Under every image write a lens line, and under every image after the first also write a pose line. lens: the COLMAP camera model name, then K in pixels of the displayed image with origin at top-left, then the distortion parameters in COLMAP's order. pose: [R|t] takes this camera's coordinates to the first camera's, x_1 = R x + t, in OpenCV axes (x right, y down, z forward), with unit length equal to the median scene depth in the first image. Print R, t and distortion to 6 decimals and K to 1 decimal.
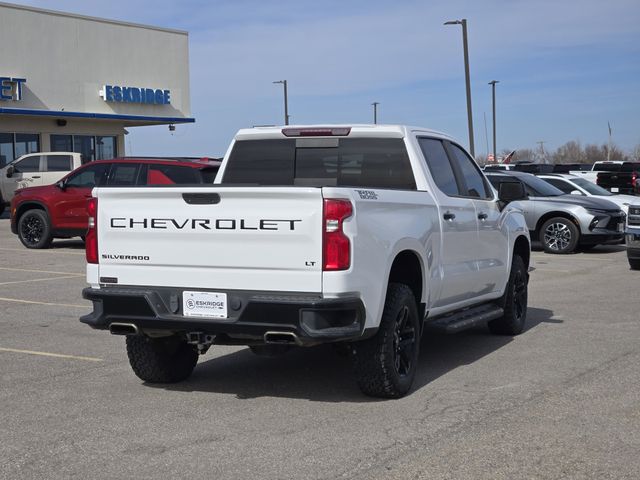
lens RADIAL K [[1150.8, 0, 317.9], [0, 1150.8, 242.9], [0, 0, 1]] dist [-0.229144, 0.000000]
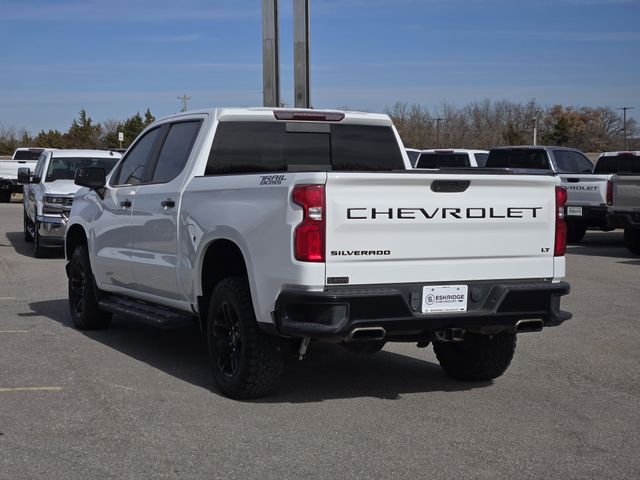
lens RADIAL K [[1150.8, 0, 321.7], [0, 1150.8, 240.5], [0, 0, 1]] dist [-0.229144, 0.000000]
pose [[0.683104, -0.033379, 0.729558, -0.842858], [0.028150, 0.999416, 0.019368, -0.014885], [-0.729778, 0.007306, 0.683645, 0.426070]]
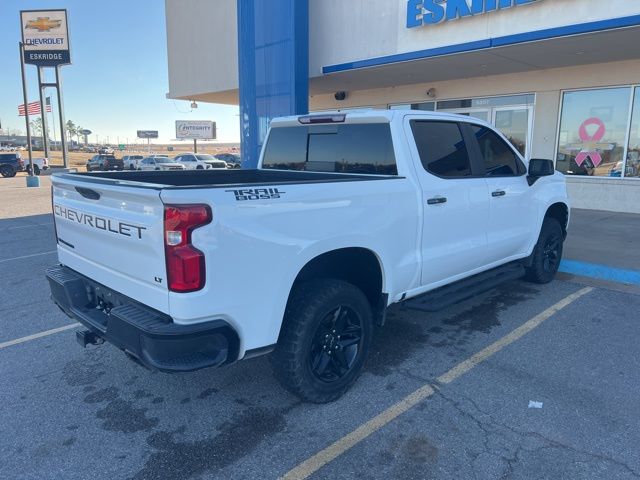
lens RADIAL K [[479.4, 0, 324.3], [0, 479.4, 237.2], [0, 0, 1]] dist [0.047602, -0.053693]
pose [[0.926531, 0.065350, -0.370498, 0.221083], [-0.013805, 0.990041, 0.140104, -0.060099], [0.375964, -0.124696, 0.918206, 0.691492]]
